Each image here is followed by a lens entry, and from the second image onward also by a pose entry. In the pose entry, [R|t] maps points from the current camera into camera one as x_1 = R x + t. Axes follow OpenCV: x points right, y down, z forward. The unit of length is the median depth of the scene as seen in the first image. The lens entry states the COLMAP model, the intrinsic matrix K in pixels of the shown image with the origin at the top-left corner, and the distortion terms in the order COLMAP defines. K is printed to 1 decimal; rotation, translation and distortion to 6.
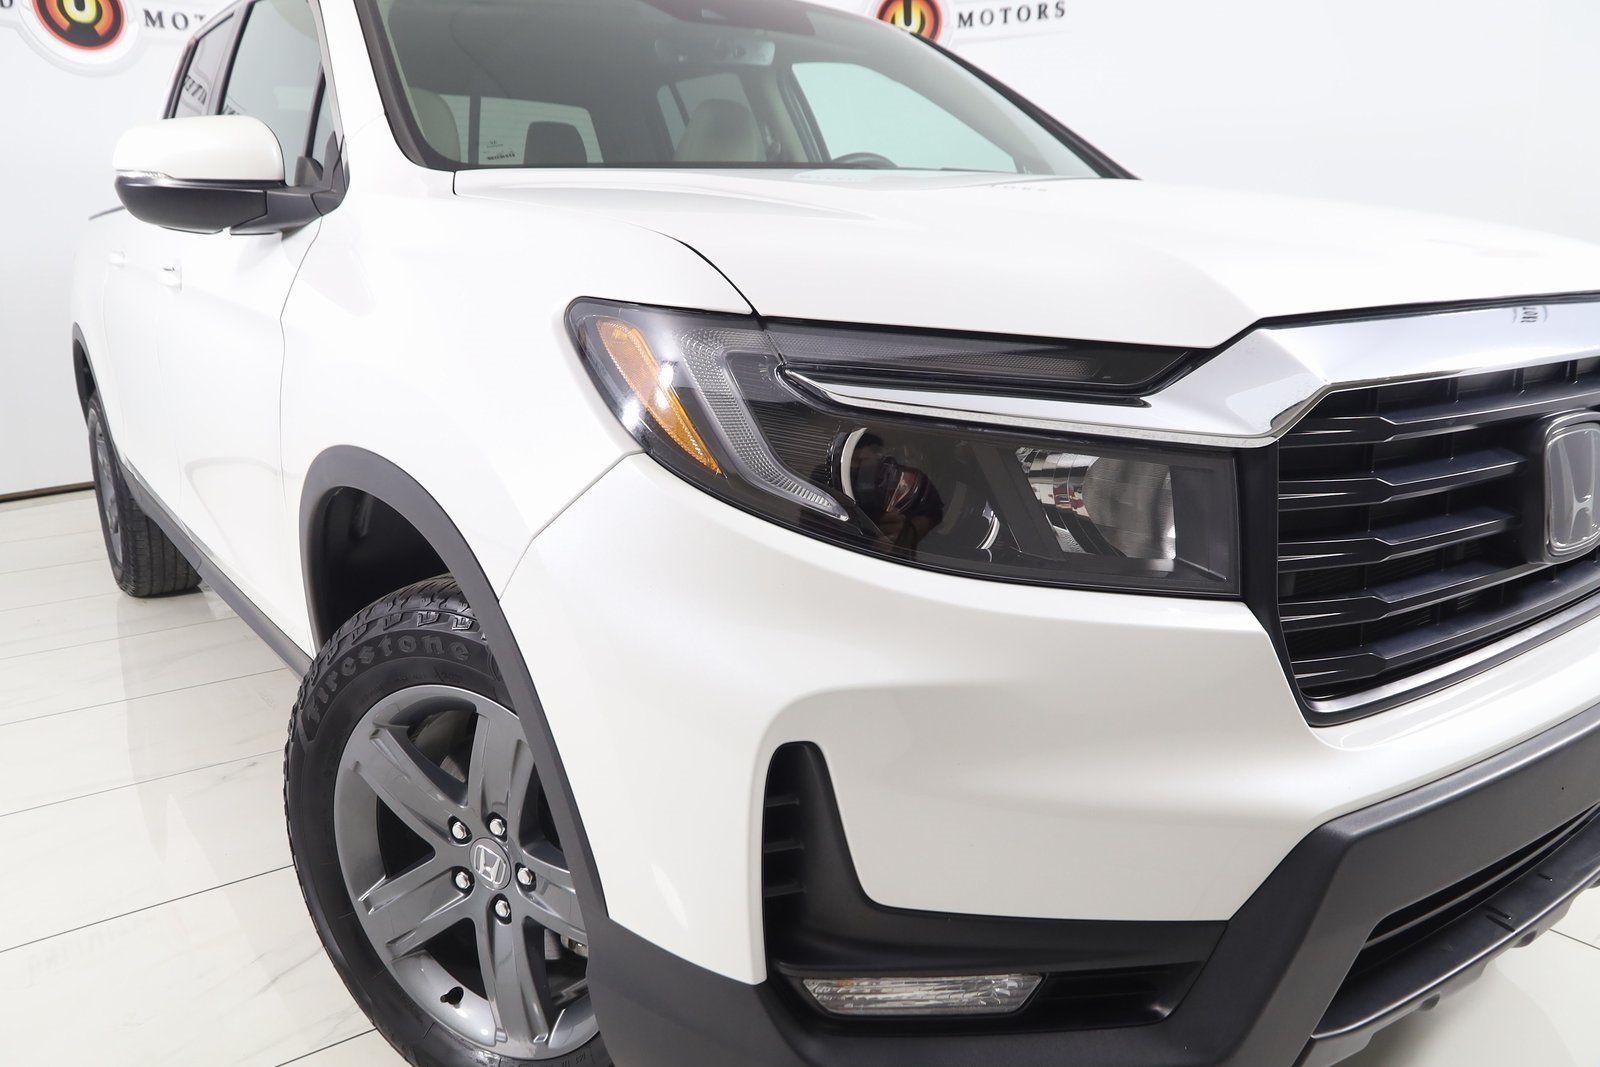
lens RADIAL K [[1178.8, 0, 791.6], [0, 1178.8, 545.0], [0, 0, 1]] dist [-0.020655, -0.015725]
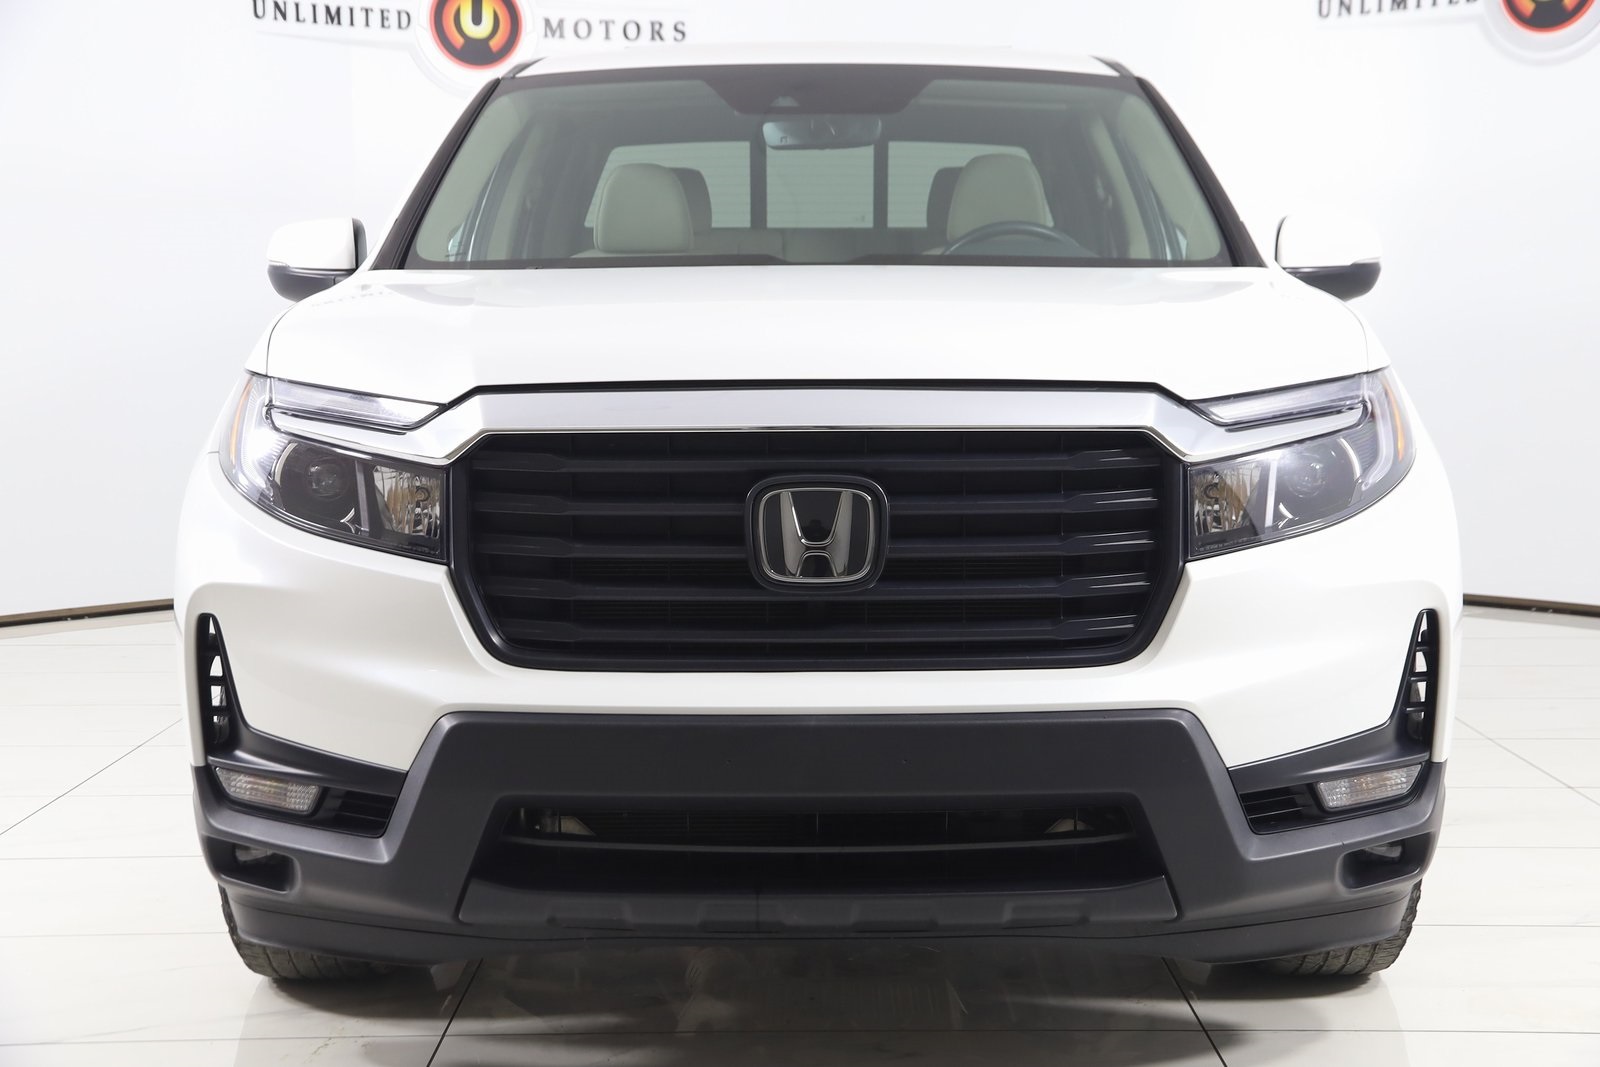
lens RADIAL K [[2010.4, 0, 810.4], [0, 2010.4, 528.7], [0, 0, 1]] dist [0.066384, 0.000000]
pose [[0.856876, 0.076398, -0.509830, 2.124052], [-0.141773, 0.985748, -0.090565, 0.171234], [0.495644, 0.149883, 0.855495, -1.024070]]
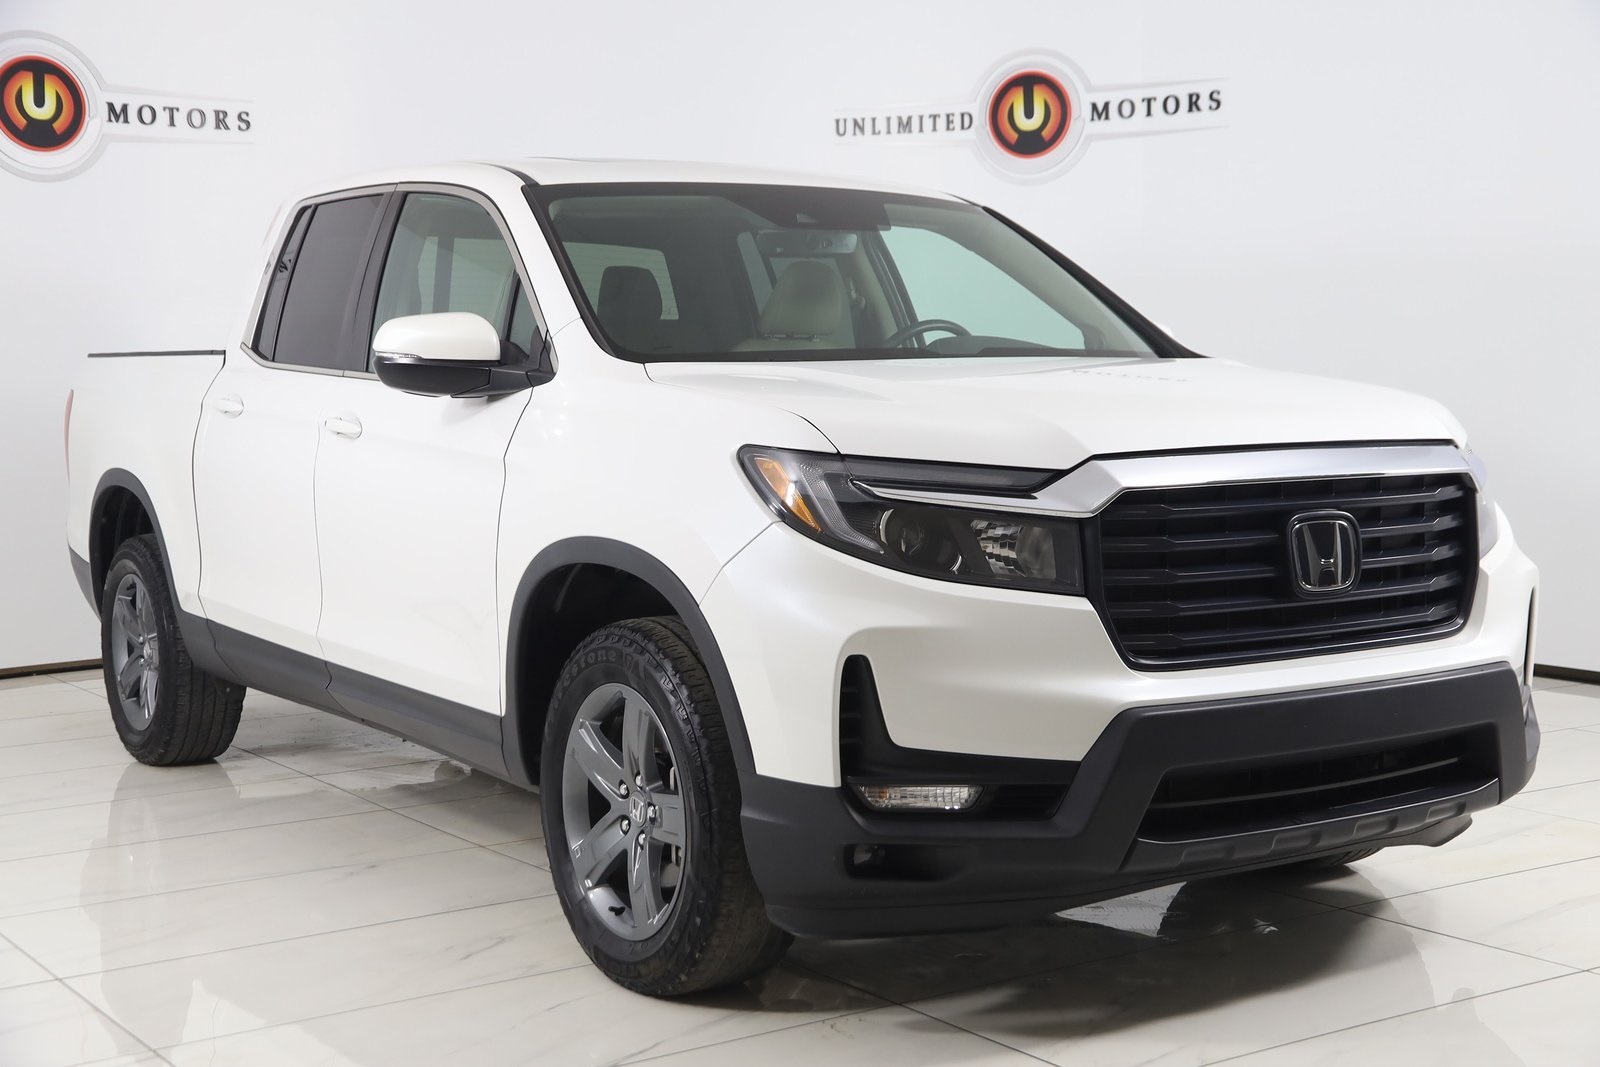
lens RADIAL K [[2055.1, 0, 782.4], [0, 2055.1, 537.9], [0, 0, 1]] dist [0.051412, 0.000000]
pose [[0.998361, 0.004314, -0.057072, 0.073351], [-0.013568, 0.986571, -0.162771, 0.512890], [0.055603, 0.163278, 0.985012, -2.409504]]
